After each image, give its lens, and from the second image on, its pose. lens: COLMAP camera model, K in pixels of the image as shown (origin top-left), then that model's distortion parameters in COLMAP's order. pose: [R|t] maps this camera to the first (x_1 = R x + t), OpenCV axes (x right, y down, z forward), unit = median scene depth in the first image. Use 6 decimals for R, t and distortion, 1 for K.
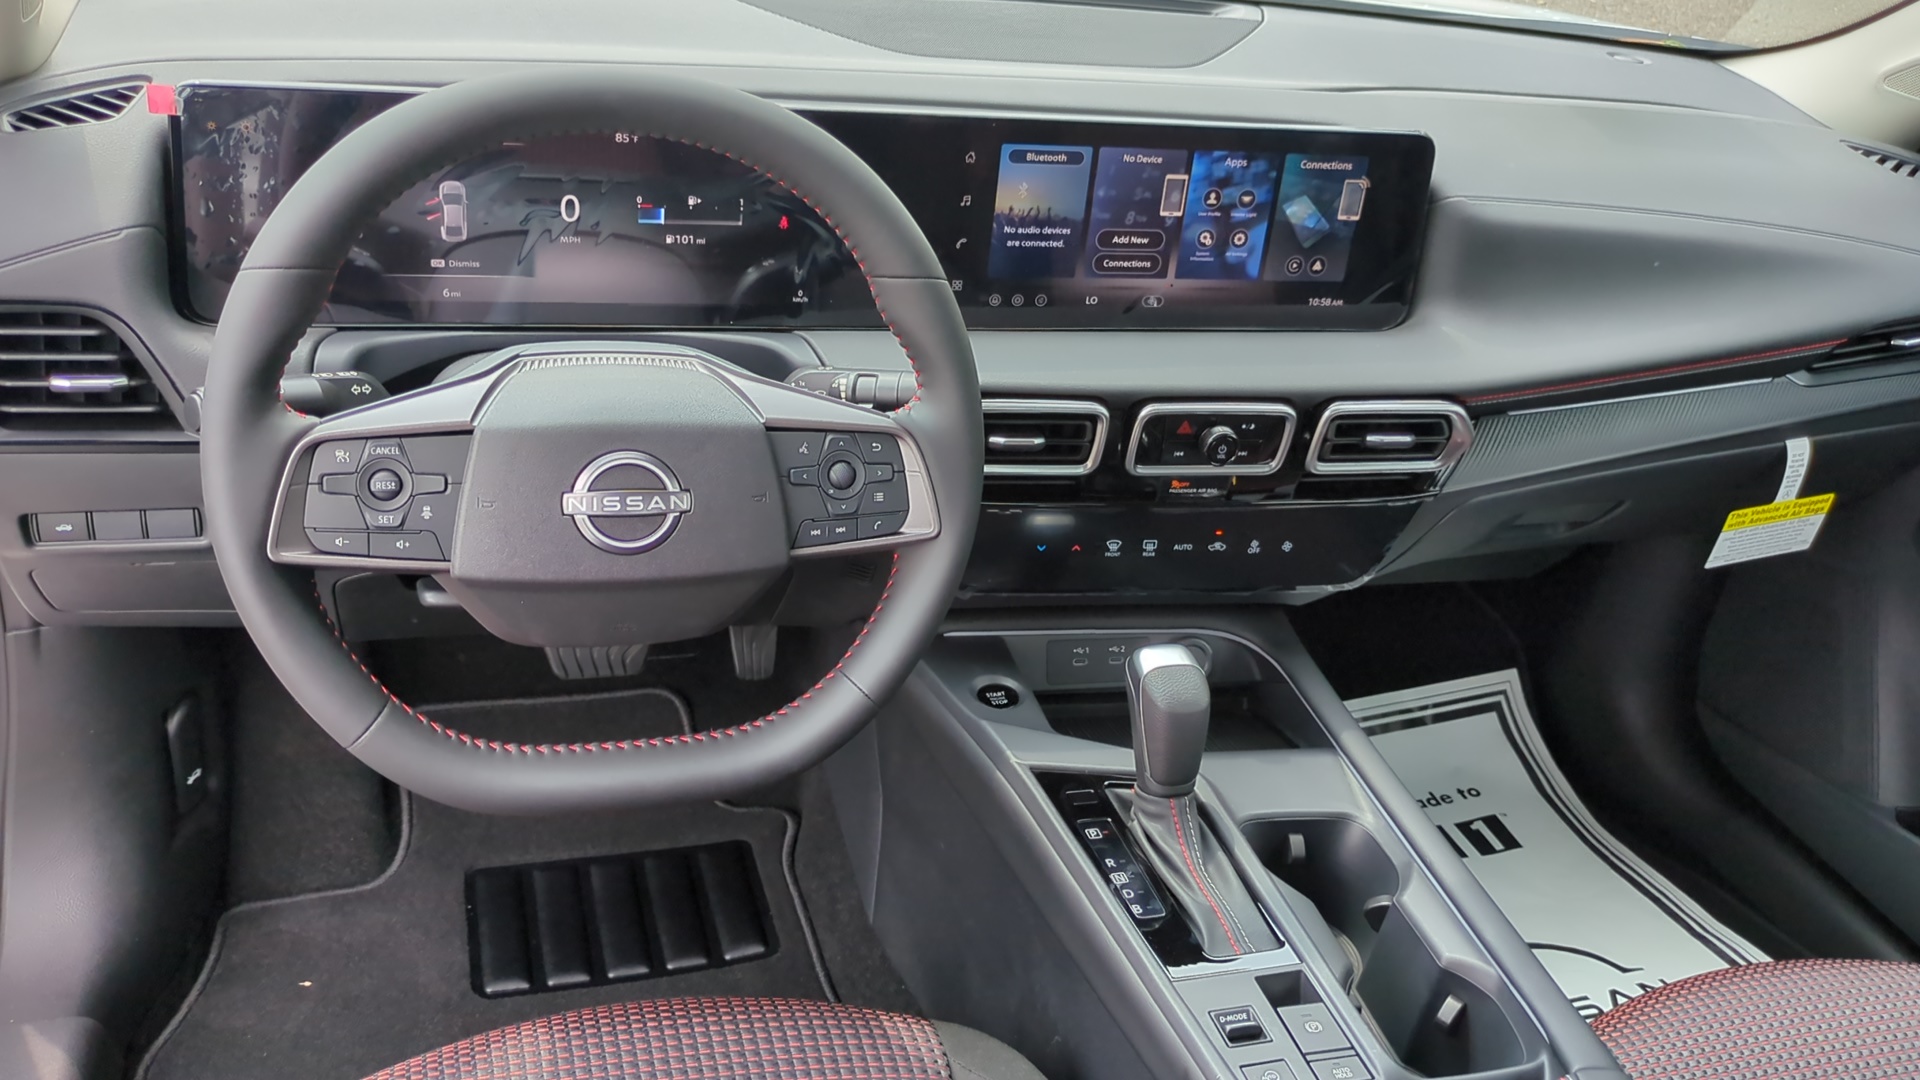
lens RADIAL K [[1608.3, 0, 955.2], [0, 1608.3, 530.2], [0, 0, 1]] dist [0.004075, 0.002979]
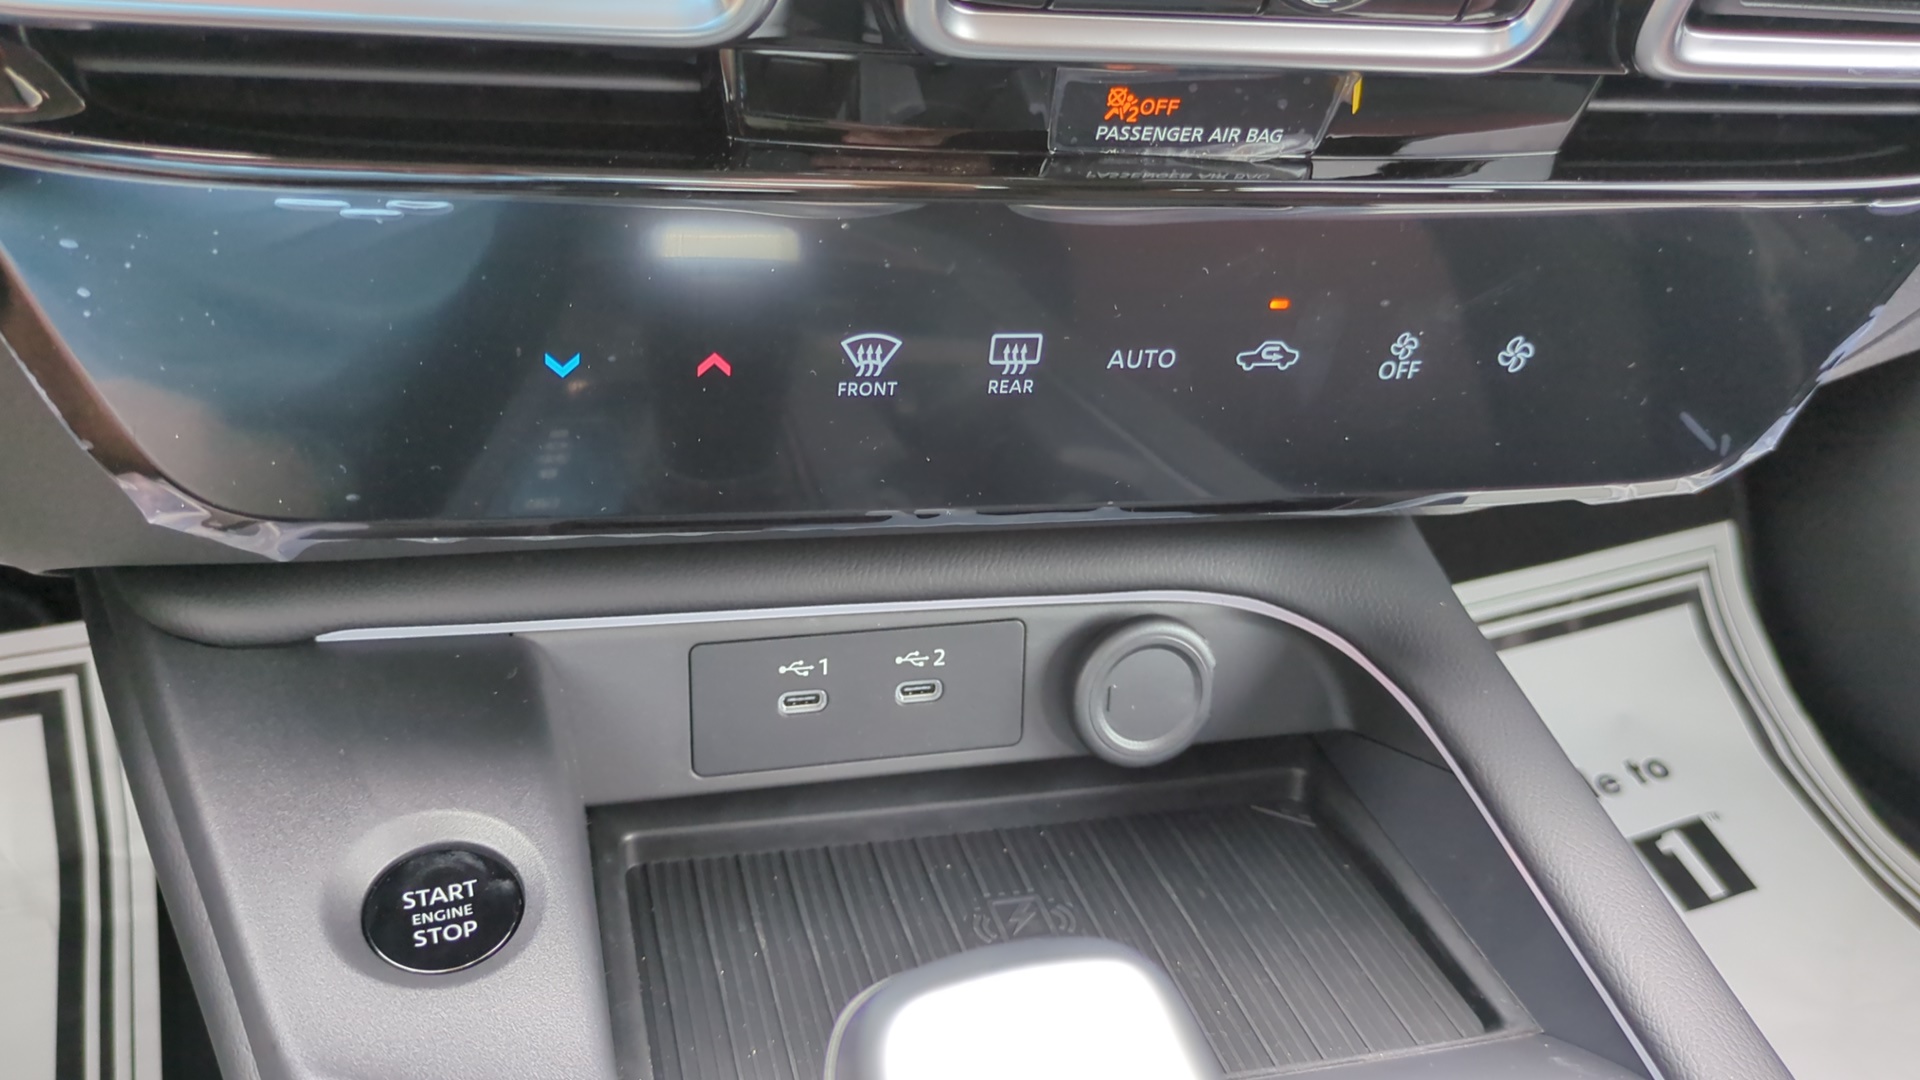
lens RADIAL K [[1608.3, 0, 964.2], [0, 1608.3, 548.1], [0, 0, 1]] dist [0.004075, 0.002979]
pose [[0.998781, 0.004844, 0.049133, 0.087615], [-0.014152, 0.981506, 0.190910, -0.007575], [-0.047299, -0.191373, 0.980377, 0.647086]]
